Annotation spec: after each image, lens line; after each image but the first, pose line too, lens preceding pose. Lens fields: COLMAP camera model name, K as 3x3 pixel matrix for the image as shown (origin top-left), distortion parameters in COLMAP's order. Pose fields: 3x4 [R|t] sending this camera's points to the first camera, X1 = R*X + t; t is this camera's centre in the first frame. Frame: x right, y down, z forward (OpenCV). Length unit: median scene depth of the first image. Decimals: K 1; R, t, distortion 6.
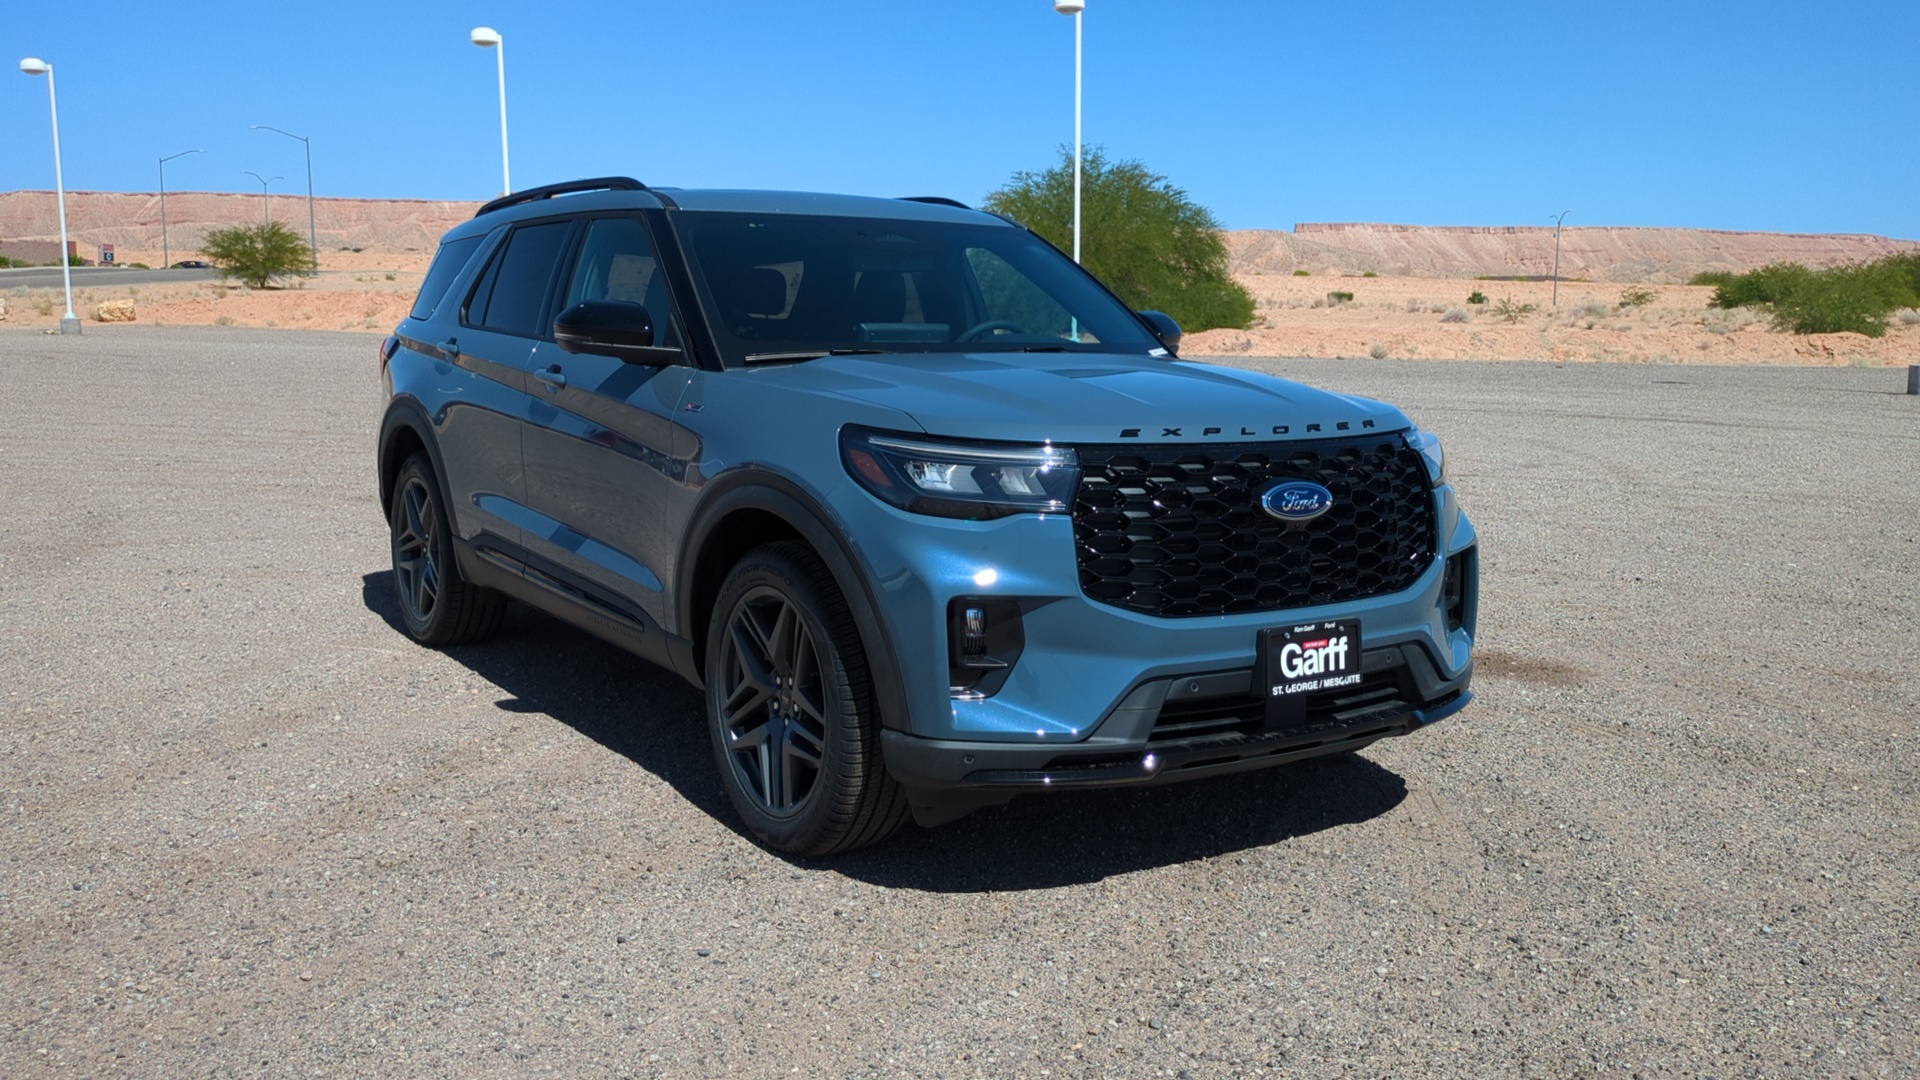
lens RADIAL K [[1645.6, 0, 981.6], [0, 1645.6, 535.1], [0, 0, 1]] dist [0.063458, -0.079678]
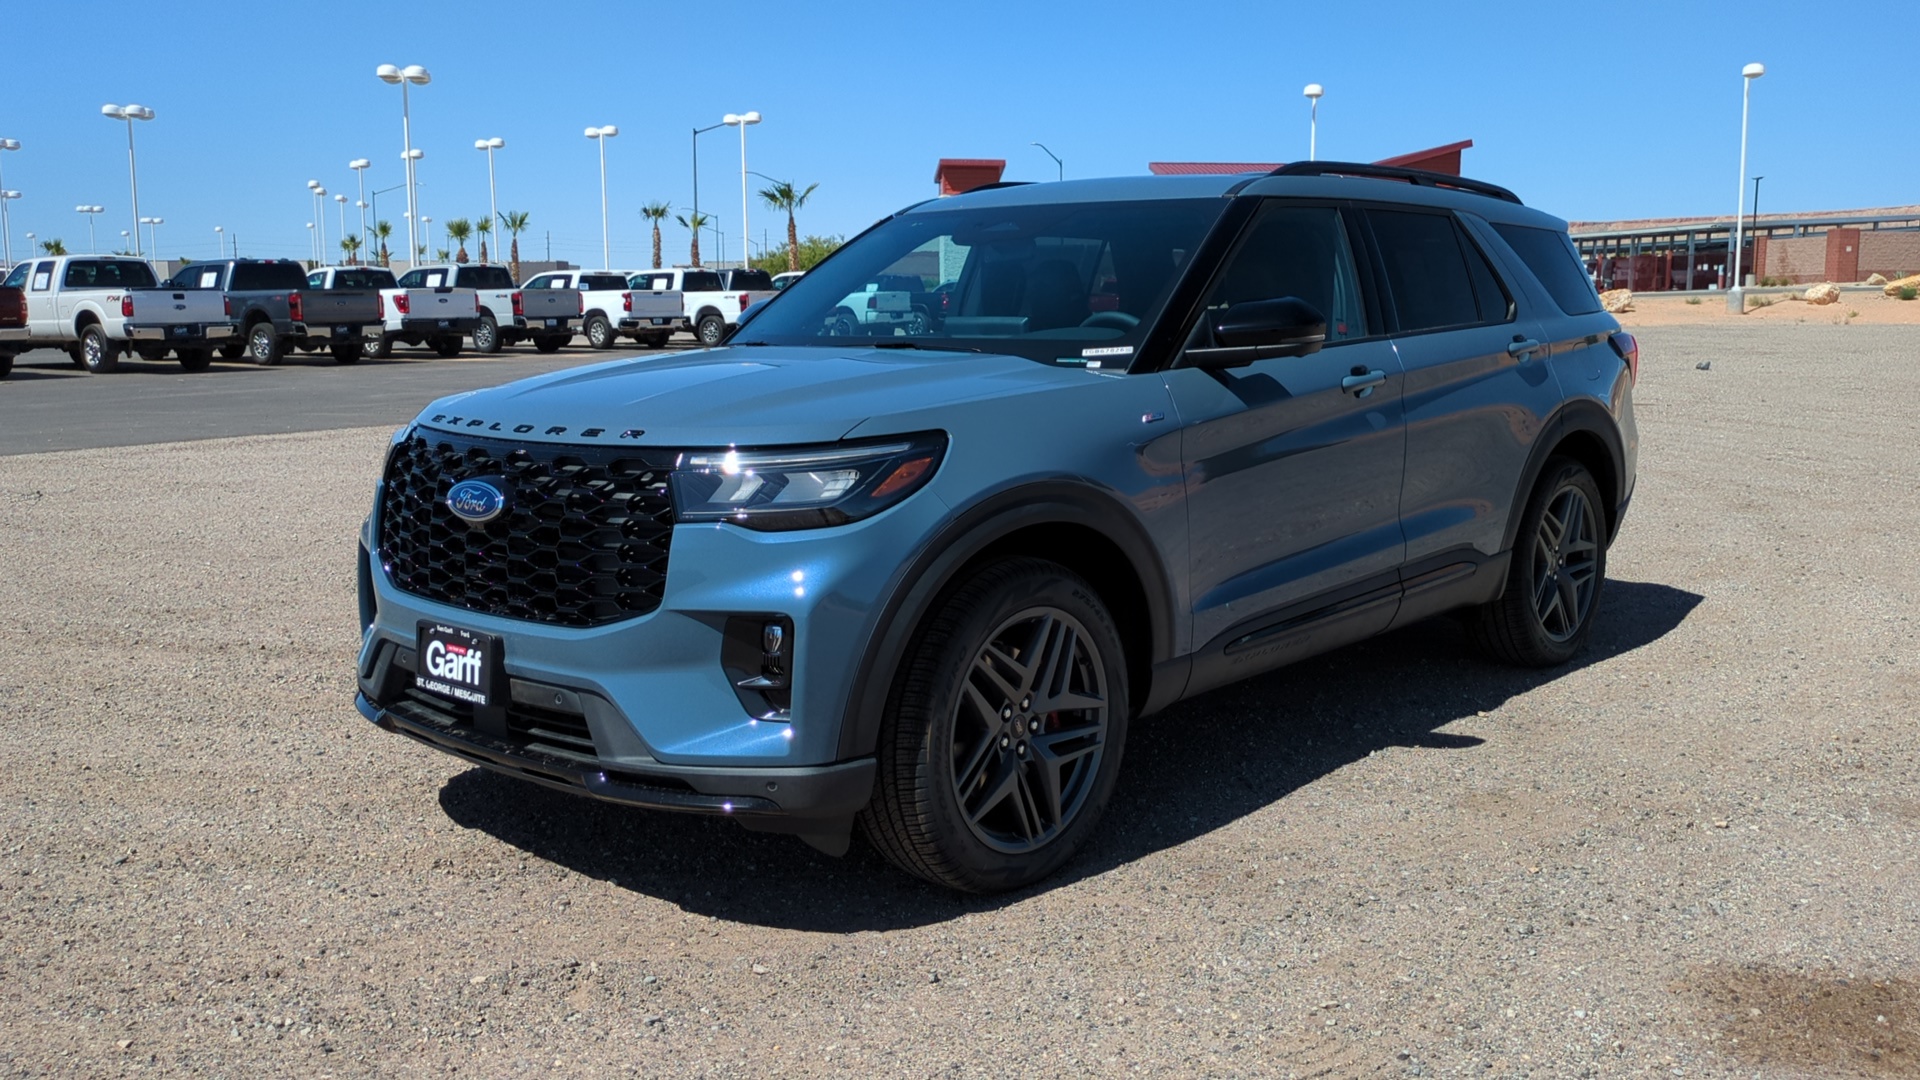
lens RADIAL K [[1645.6, 0, 981.6], [0, 1645.6, 535.1], [0, 0, 1]] dist [0.063458, -0.079678]
pose [[0.243059, 0.122916, -0.962192, 1.198869], [-0.117488, 0.988367, 0.096581, -0.129465], [0.962870, 0.089571, 0.254673, 1.041943]]
